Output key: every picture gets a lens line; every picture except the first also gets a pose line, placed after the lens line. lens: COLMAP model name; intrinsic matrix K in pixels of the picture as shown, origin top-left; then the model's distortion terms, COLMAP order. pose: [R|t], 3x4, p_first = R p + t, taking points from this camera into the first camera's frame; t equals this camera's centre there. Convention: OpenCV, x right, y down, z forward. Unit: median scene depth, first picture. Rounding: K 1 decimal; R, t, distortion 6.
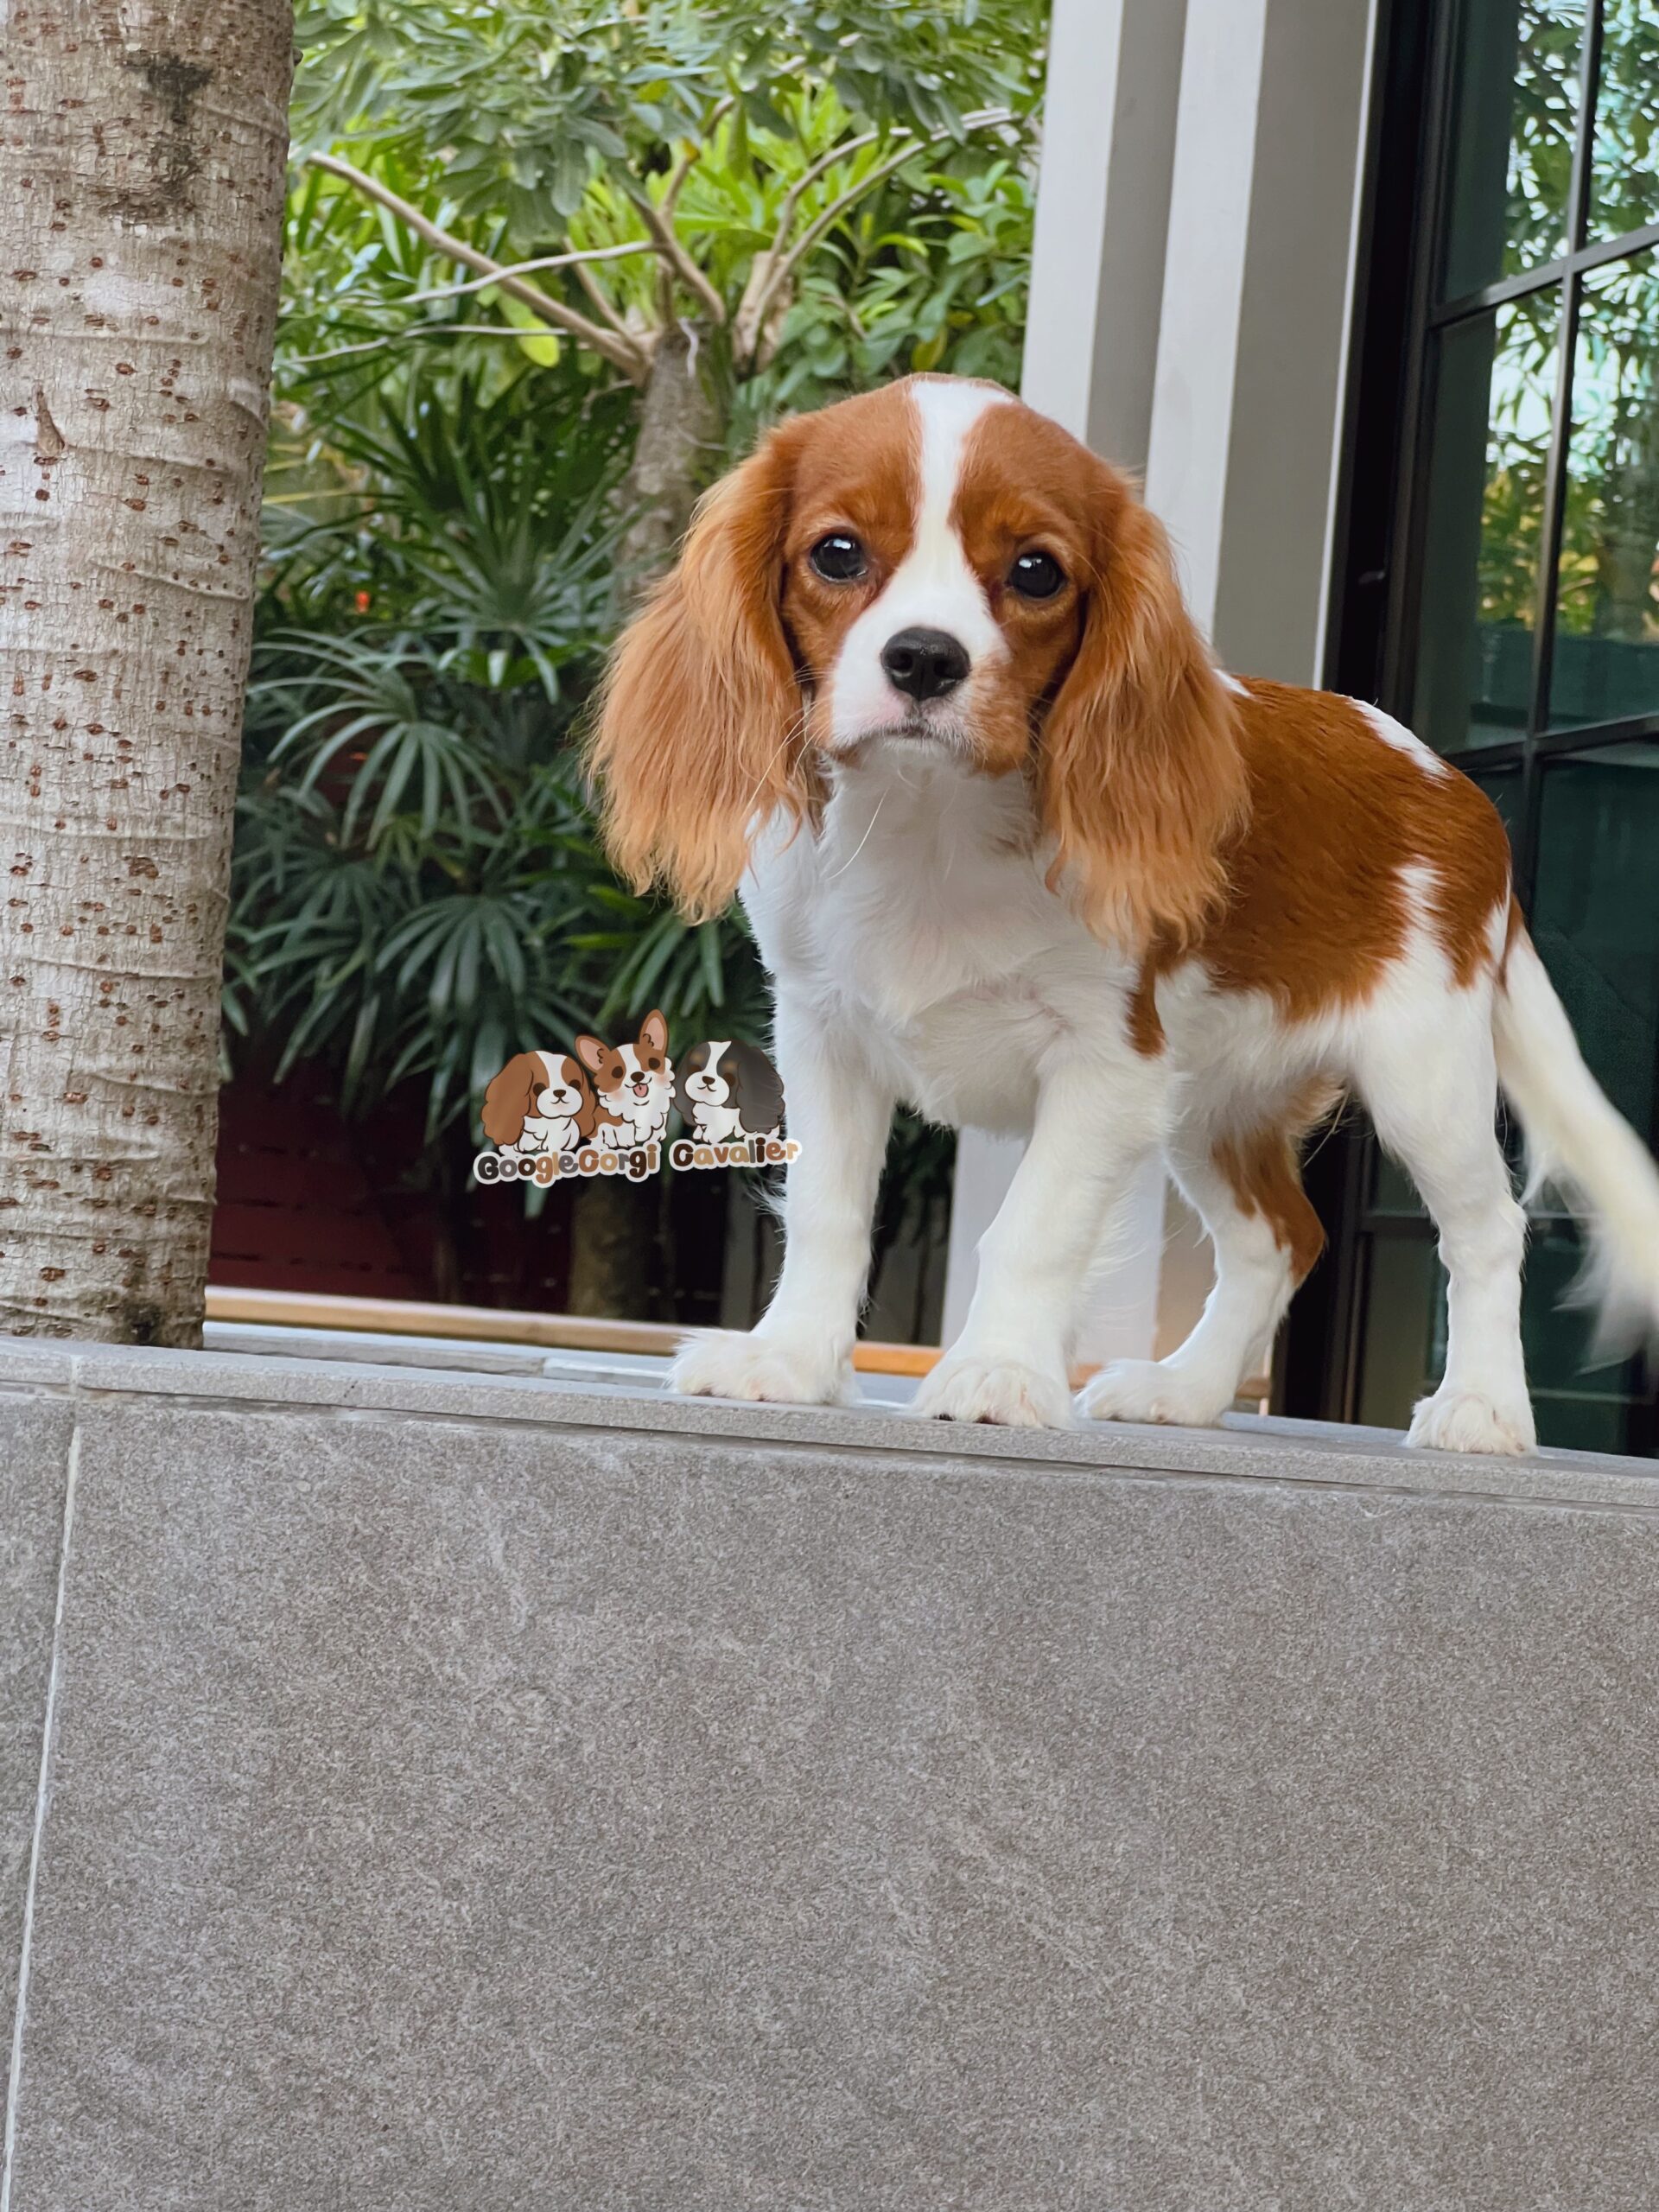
lens RADIAL K [[4945.3, 0, 844.3], [0, 4945.3, 1187.1], [0, 0, 1]] dist [0.177464, 0.000000]
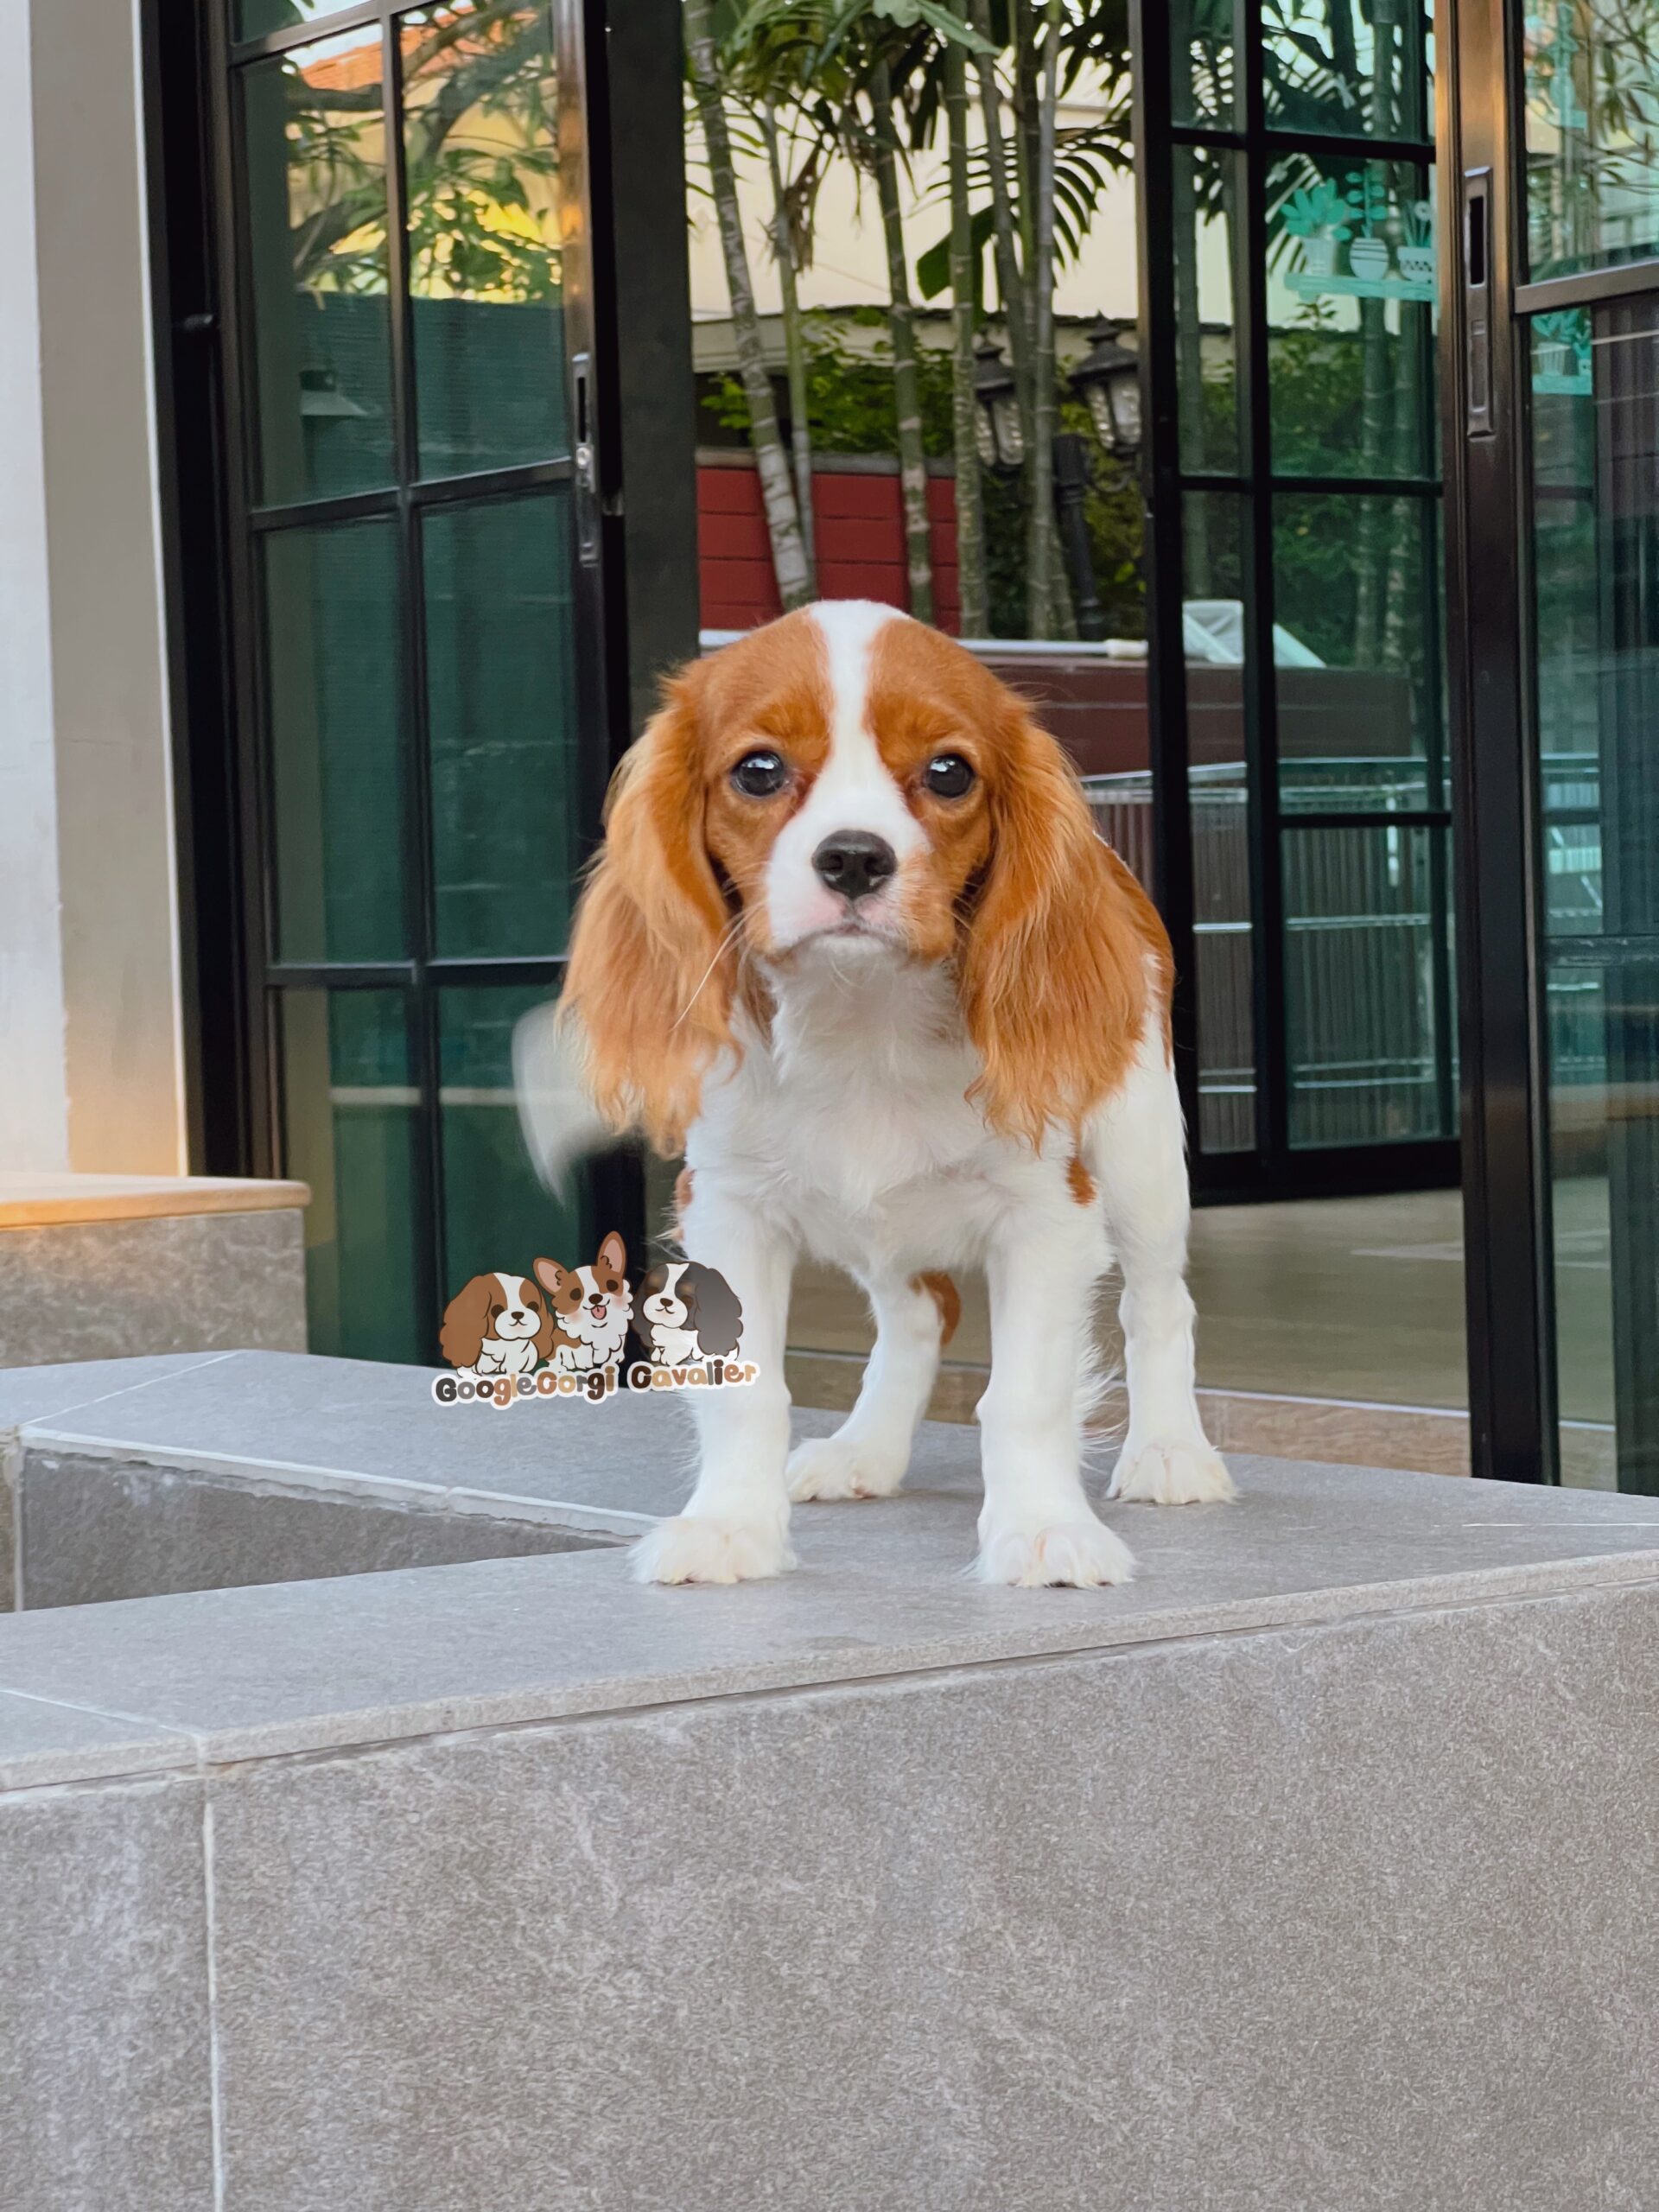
lens RADIAL K [[4945.3, 0, 842.5], [0, 4945.3, 1110.5], [0, 0, 1]] dist [0.177464, 0.000000]
pose [[0.951699, -0.117599, 0.283619, -0.277424], [0.096866, 0.991566, 0.086102, -0.151608], [-0.291353, -0.054470, 0.955064, 0.009886]]
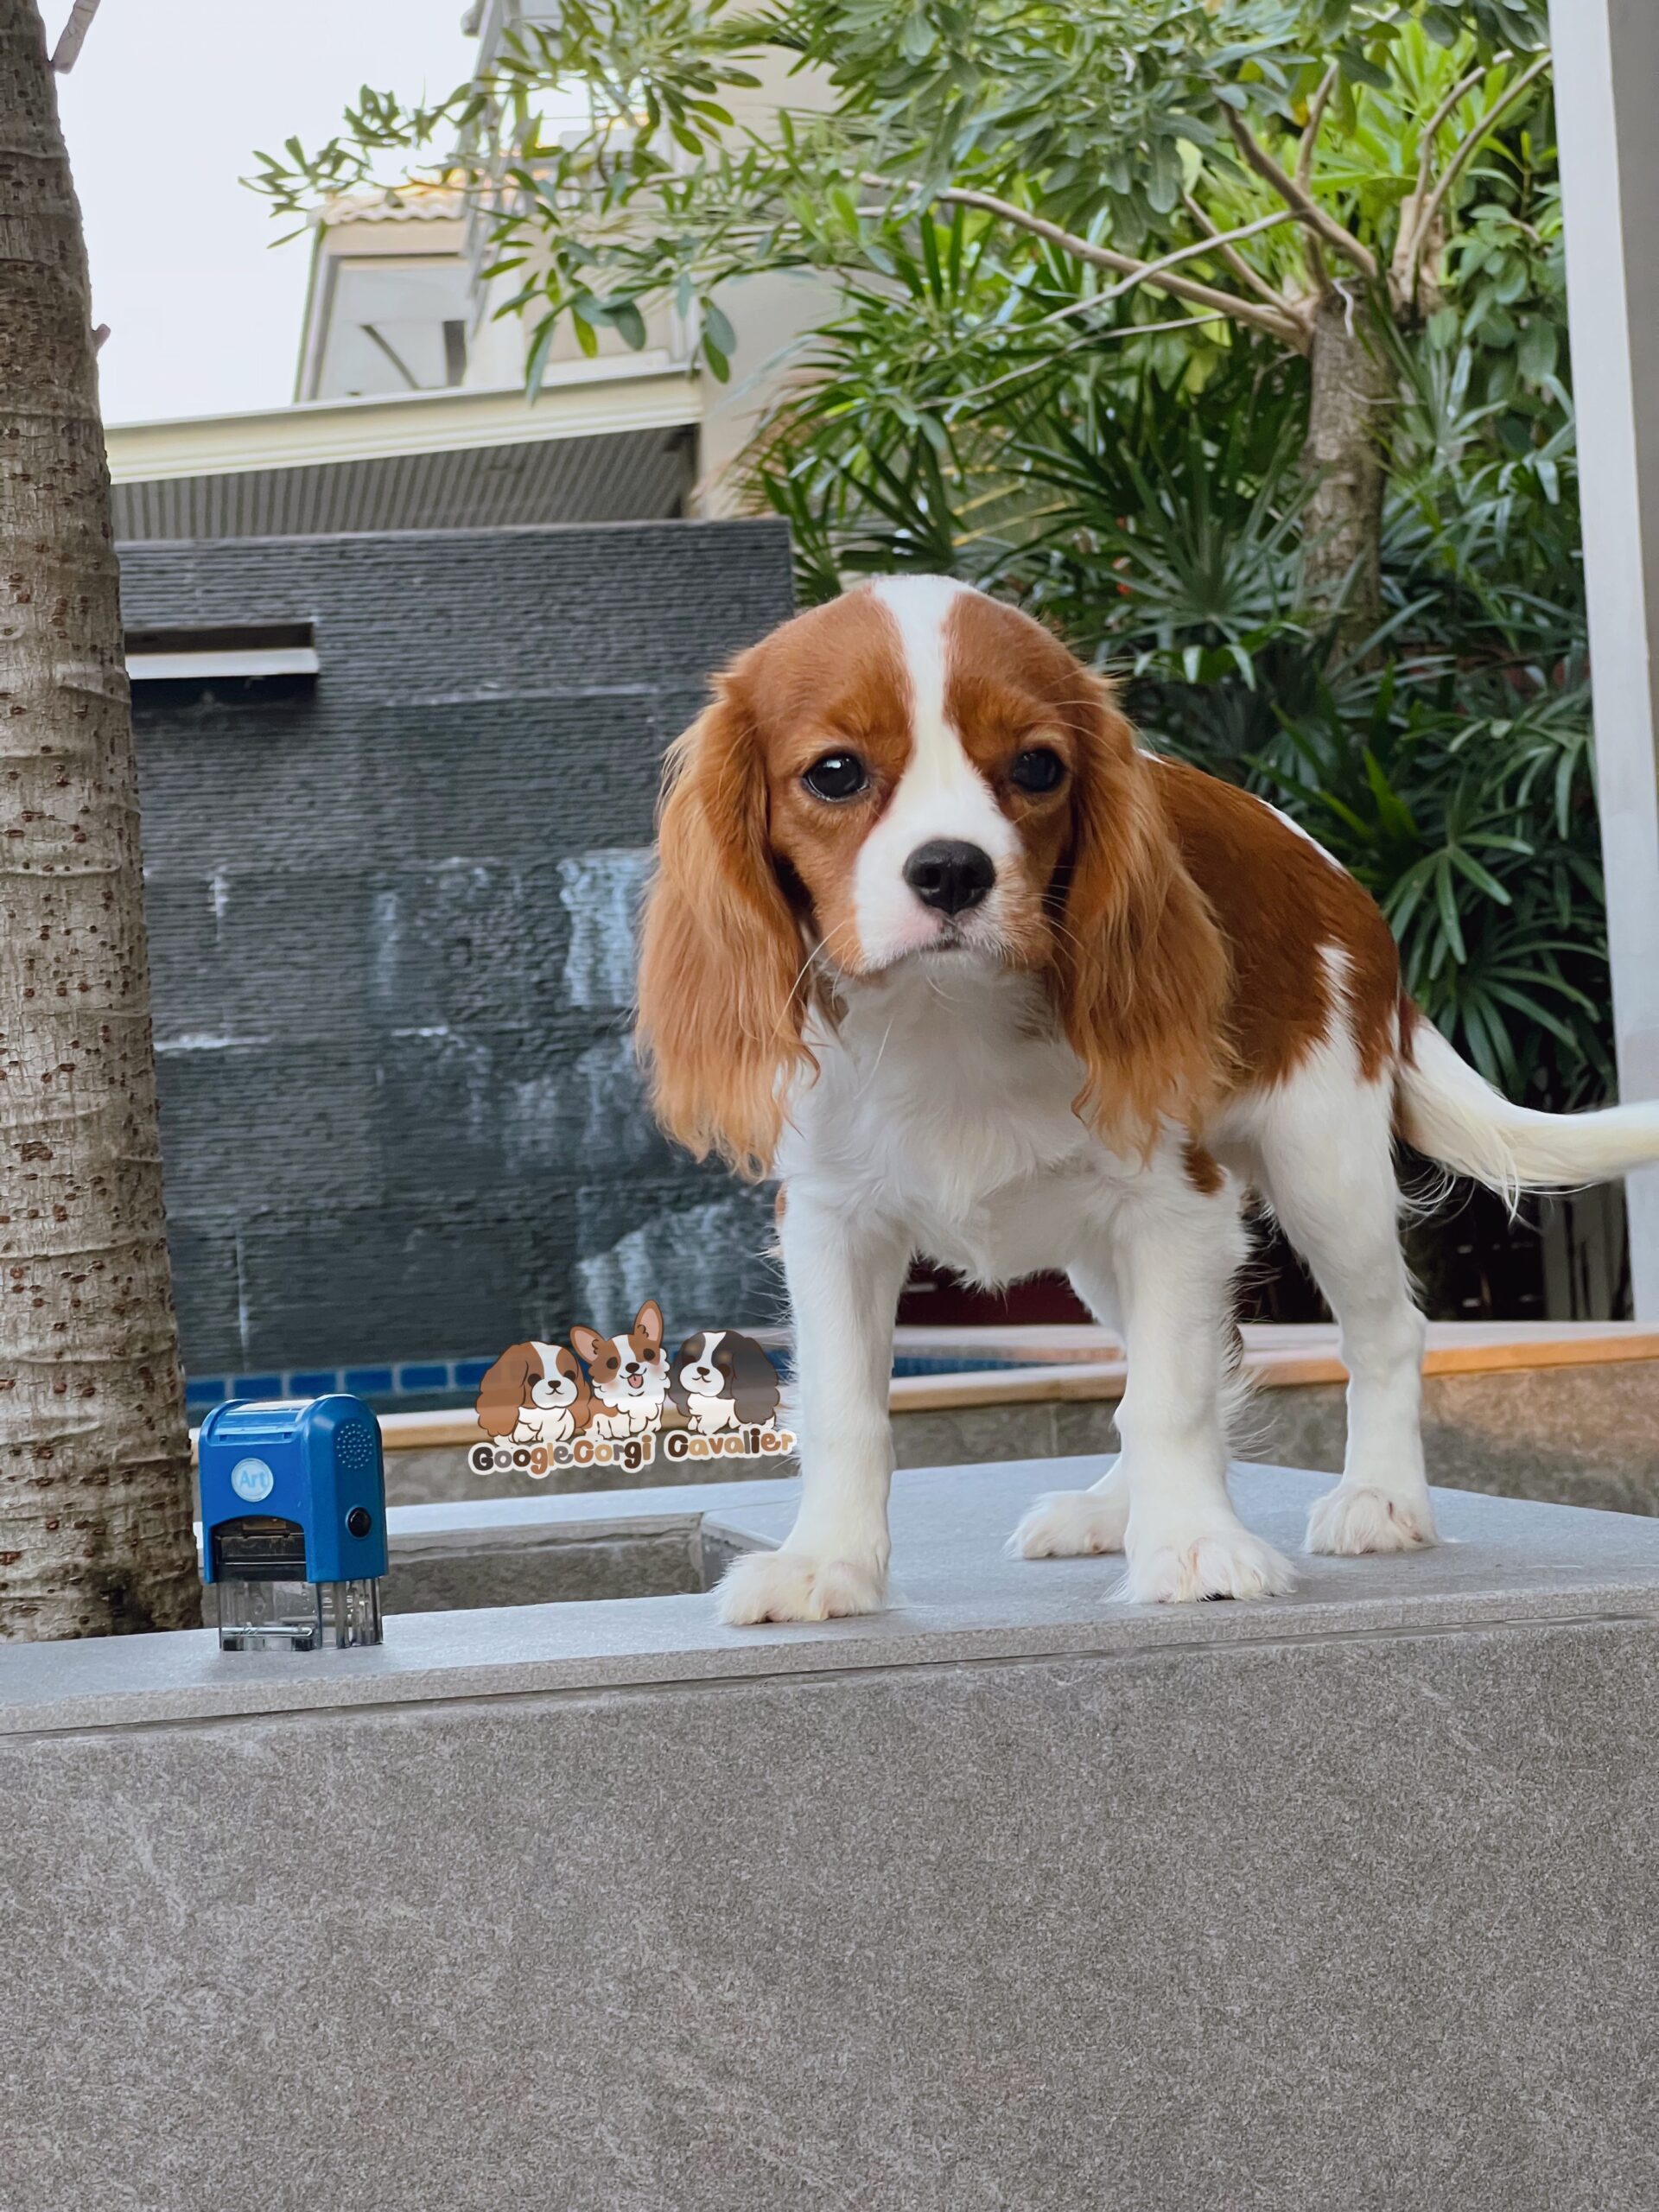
lens RADIAL K [[4945.3, 0, 858.7], [0, 4945.3, 1158.3], [0, 0, 1]] dist [0.177464, 0.000000]
pose [[0.968735, -0.151671, -0.196338, 0.275324], [0.152429, 0.988249, -0.011338, -0.031303], [0.195751, -0.018944, 0.980471, 0.034773]]
